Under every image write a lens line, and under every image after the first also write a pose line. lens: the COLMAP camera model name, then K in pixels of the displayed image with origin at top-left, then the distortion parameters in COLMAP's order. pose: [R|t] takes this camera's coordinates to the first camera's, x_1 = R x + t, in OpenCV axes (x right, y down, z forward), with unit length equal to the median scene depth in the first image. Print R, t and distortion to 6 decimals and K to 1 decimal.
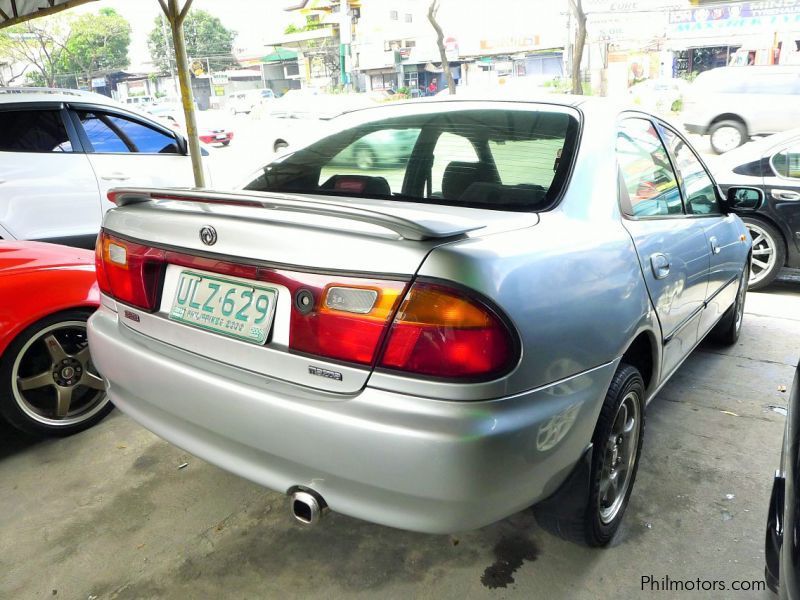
lens RADIAL K [[609.3, 0, 397.8], [0, 609.3, 298.7], [0, 0, 1]] dist [-0.014792, -0.003602]
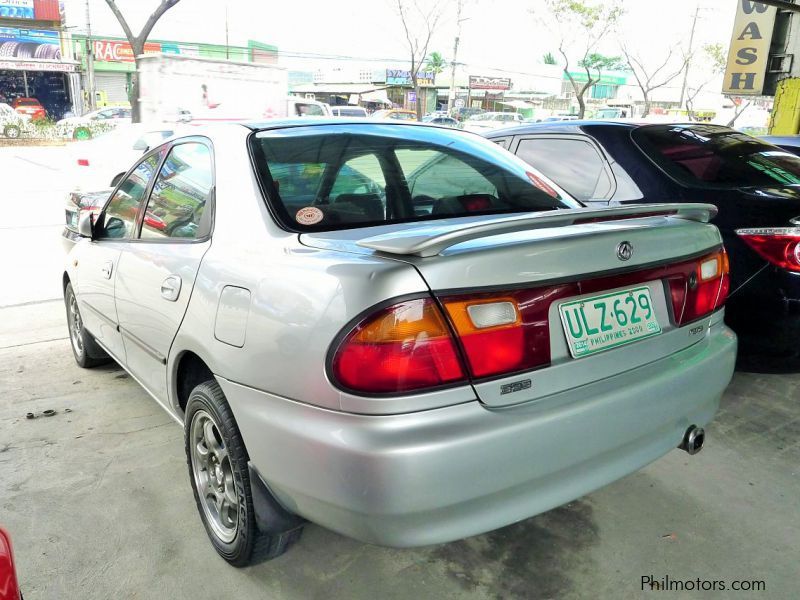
lens RADIAL K [[609.3, 0, 397.9], [0, 609.3, 301.5], [0, 0, 1]] dist [-0.014792, -0.003602]
pose [[0.342760, -0.224462, 0.912213, -1.230444], [0.262214, 0.955302, 0.136539, -0.231968], [-0.902086, 0.192395, 0.386297, 0.850691]]
